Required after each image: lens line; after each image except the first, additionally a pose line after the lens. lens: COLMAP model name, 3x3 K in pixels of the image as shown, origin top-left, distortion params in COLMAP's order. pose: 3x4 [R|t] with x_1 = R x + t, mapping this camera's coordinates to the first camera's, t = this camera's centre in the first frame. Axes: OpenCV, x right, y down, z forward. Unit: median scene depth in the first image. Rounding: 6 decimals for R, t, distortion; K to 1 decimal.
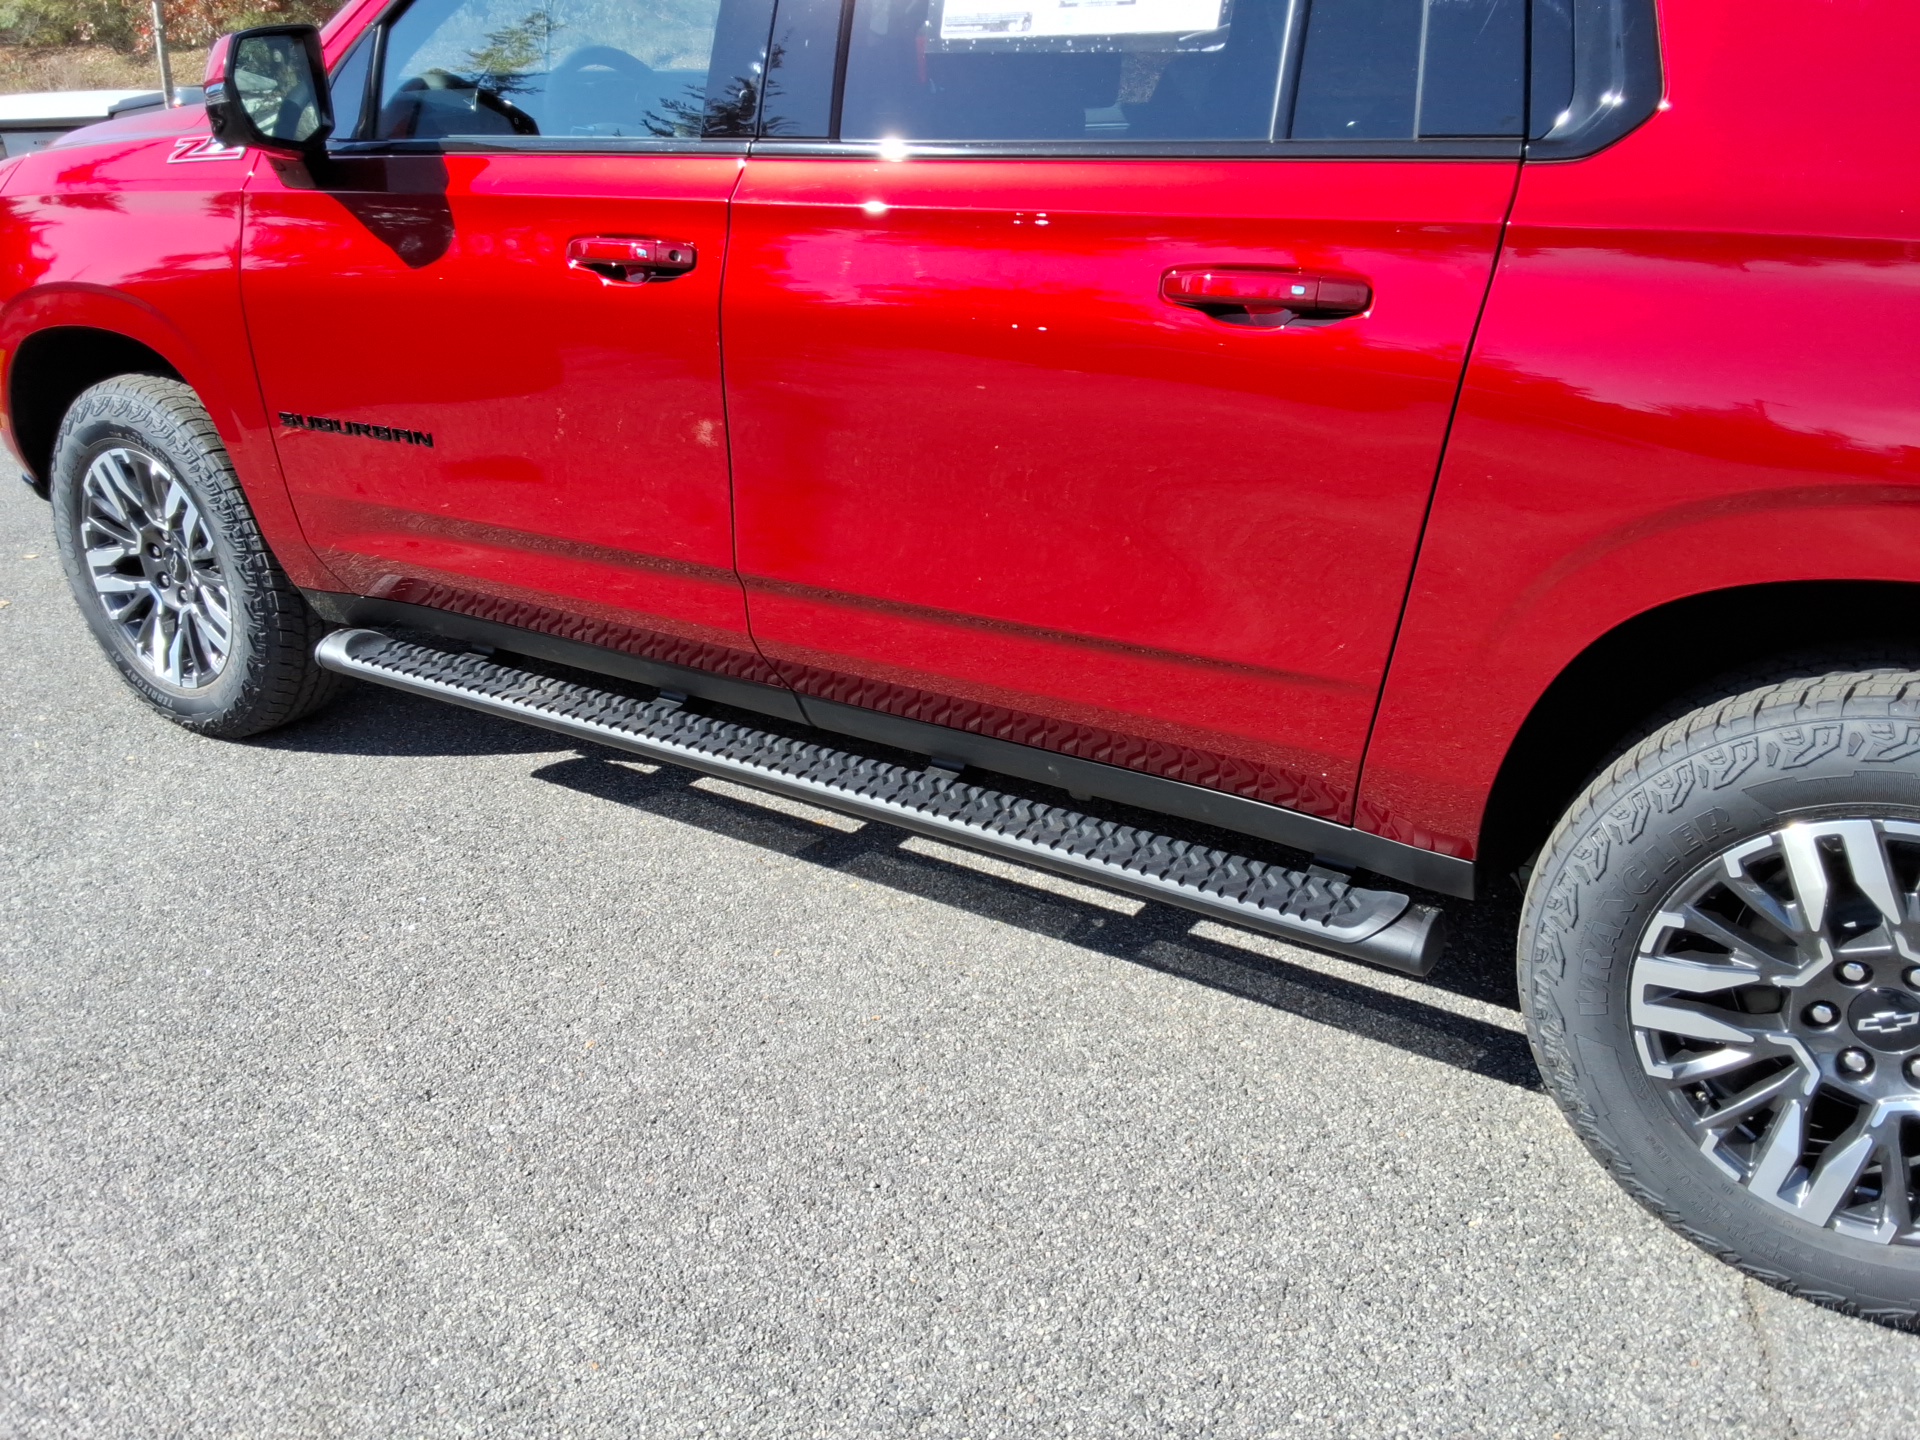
lens RADIAL K [[1553.3, 0, 971.6], [0, 1553.3, 704.3], [0, 0, 1]] dist [0.102199, -0.169996]
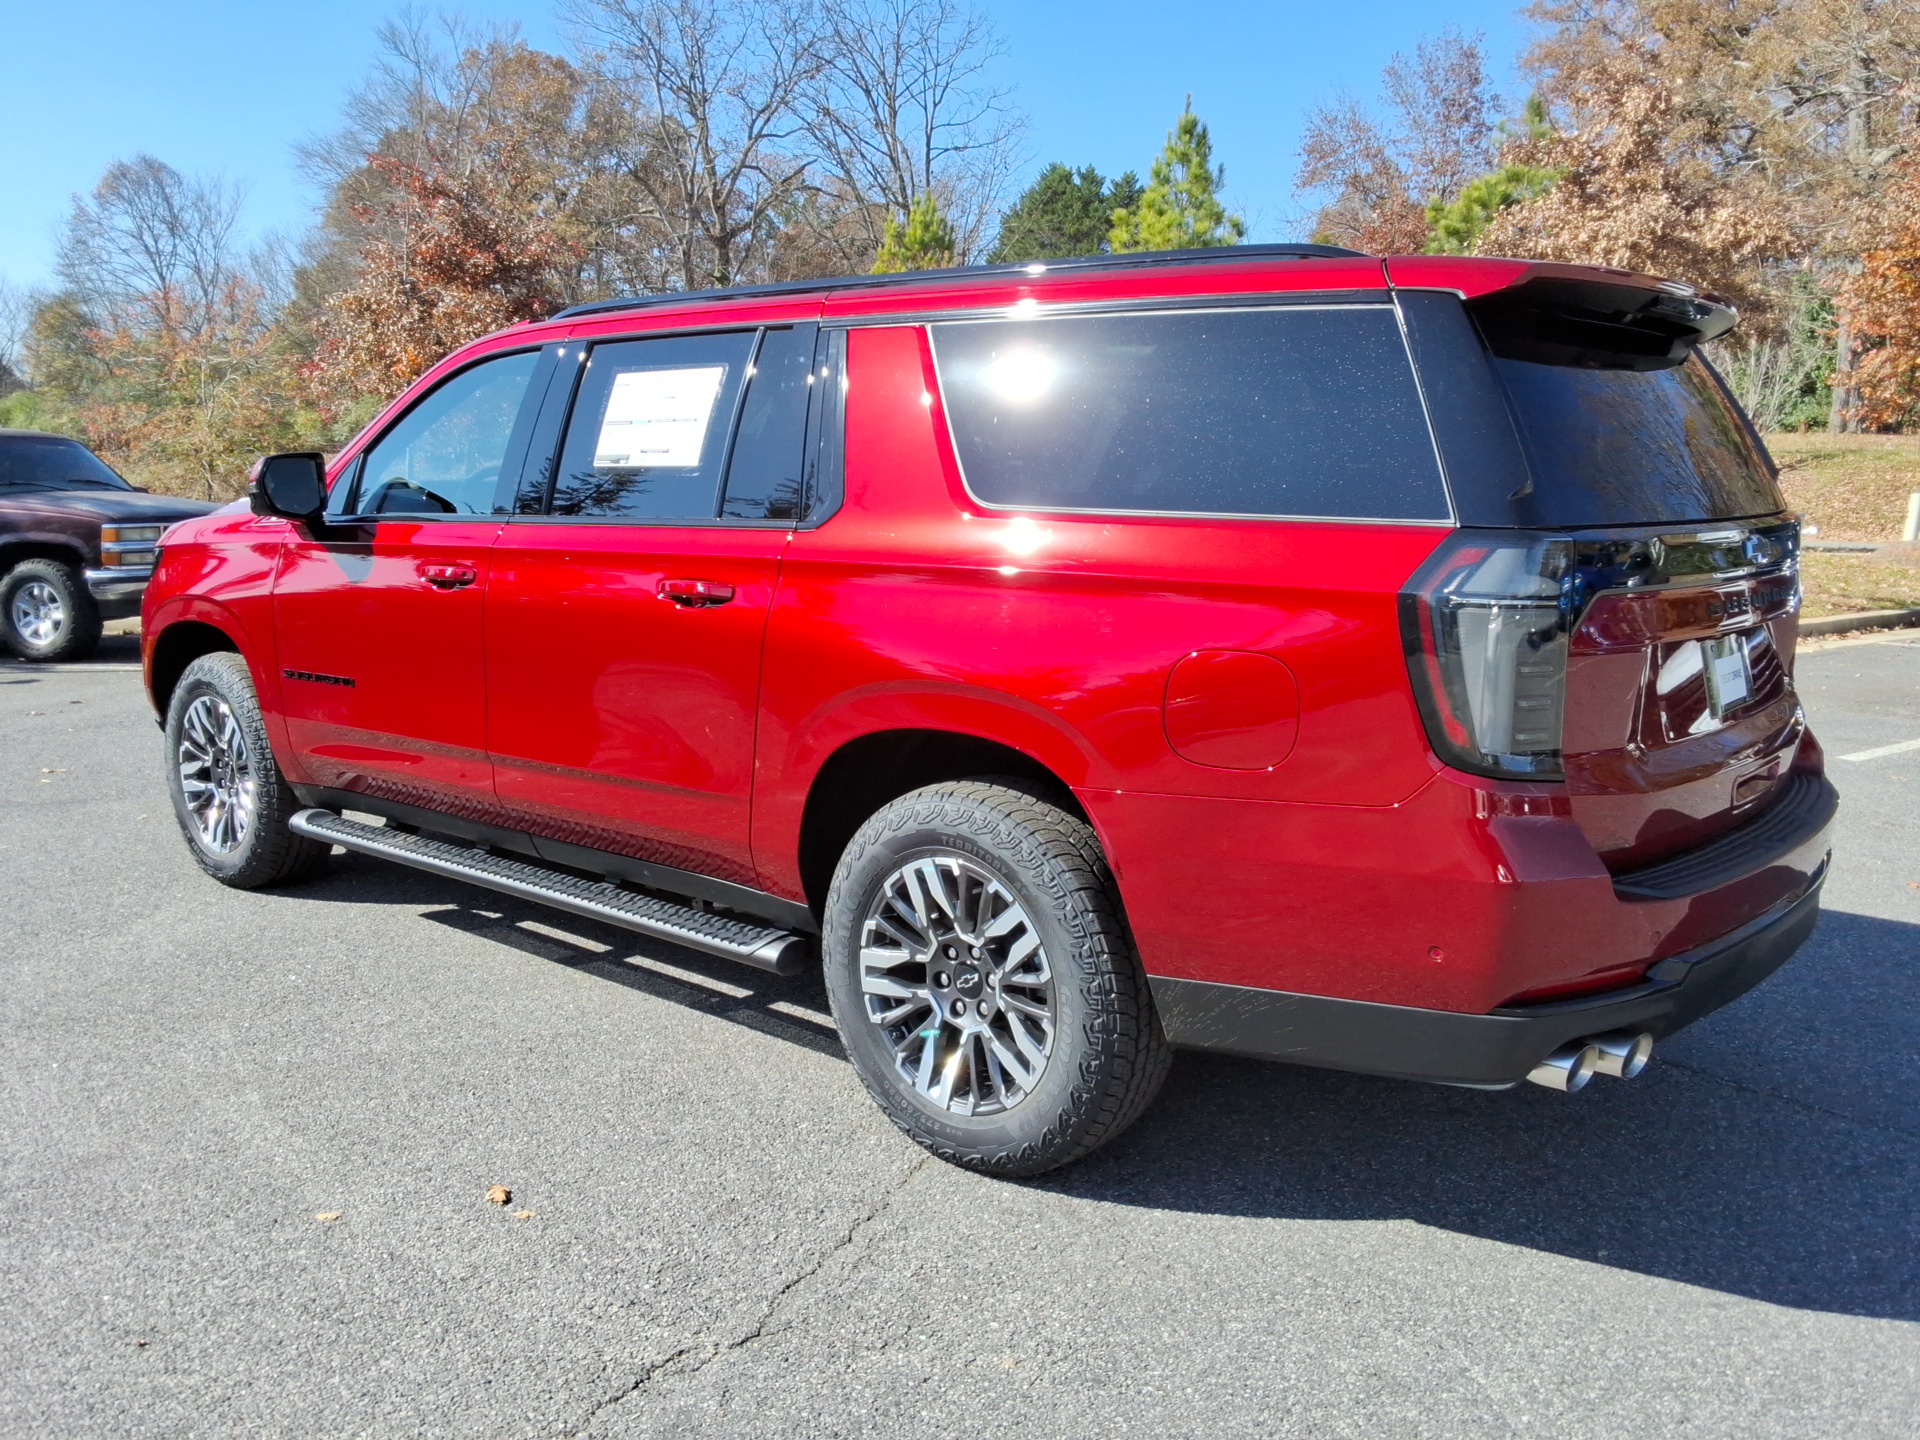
lens RADIAL K [[1523.6, 0, 968.8], [0, 1523.6, 718.3], [0, 0, 1]] dist [0.101696, -0.166298]
pose [[0.990868, 0.037507, -0.129514, 0.751084], [-0.066847, 0.970828, -0.230270, 0.293840], [0.117099, 0.236825, 0.964470, -0.724888]]
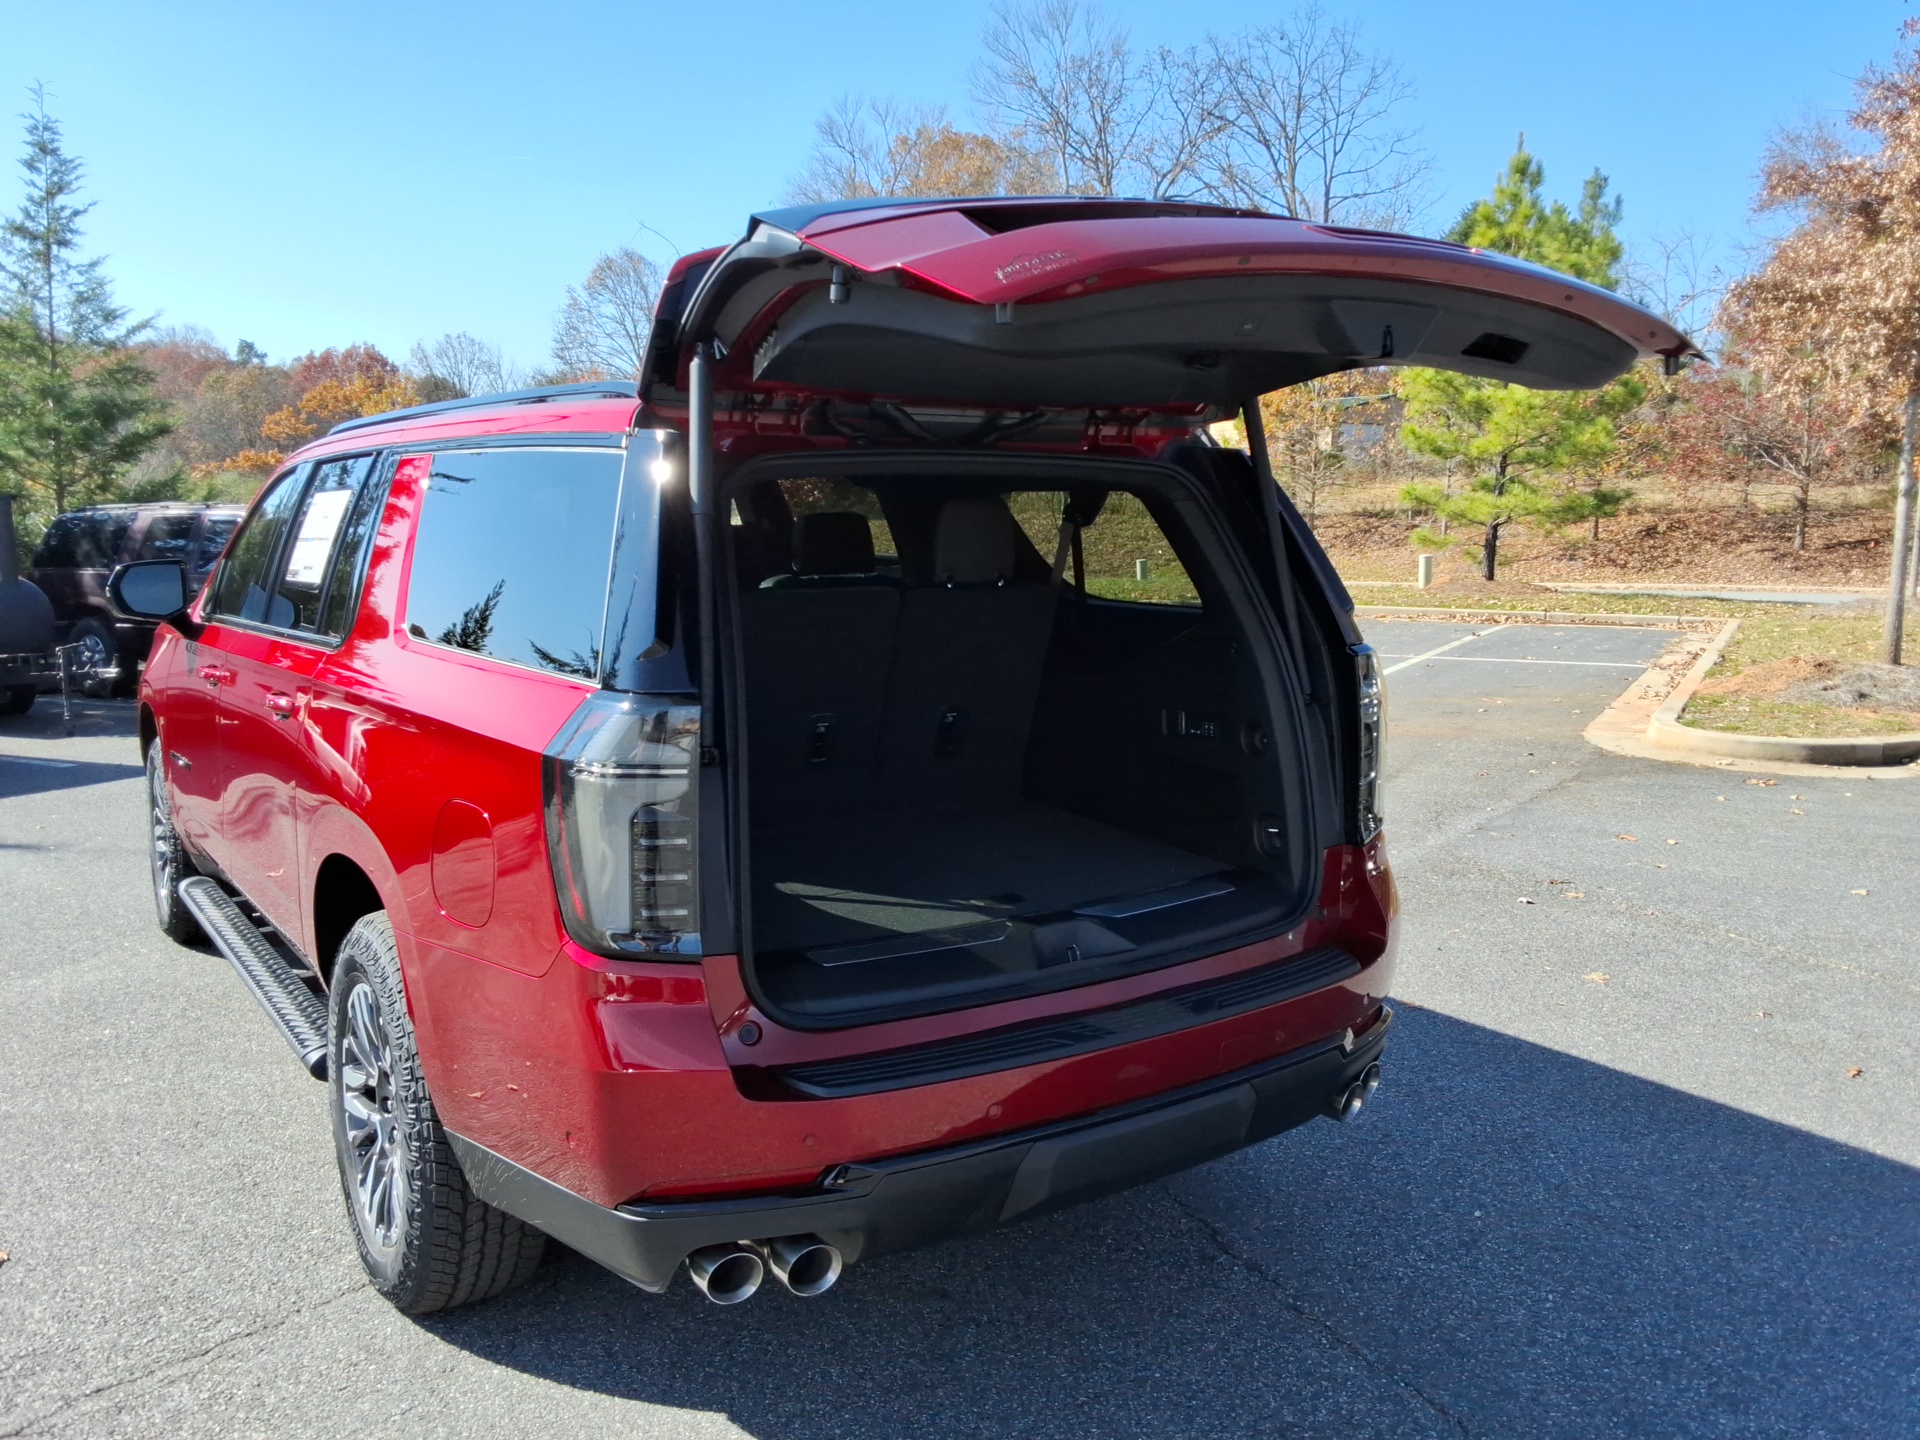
lens RADIAL K [[1530.9, 0, 971.3], [0, 1530.9, 710.2], [0, 0, 1]] dist [0.090807, -0.142731]
pose [[0.917902, 0.056653, -0.392742, 1.750454], [-0.160367, 0.958289, -0.236570, 0.072016], [0.362958, 0.280131, 0.888700, -0.445803]]
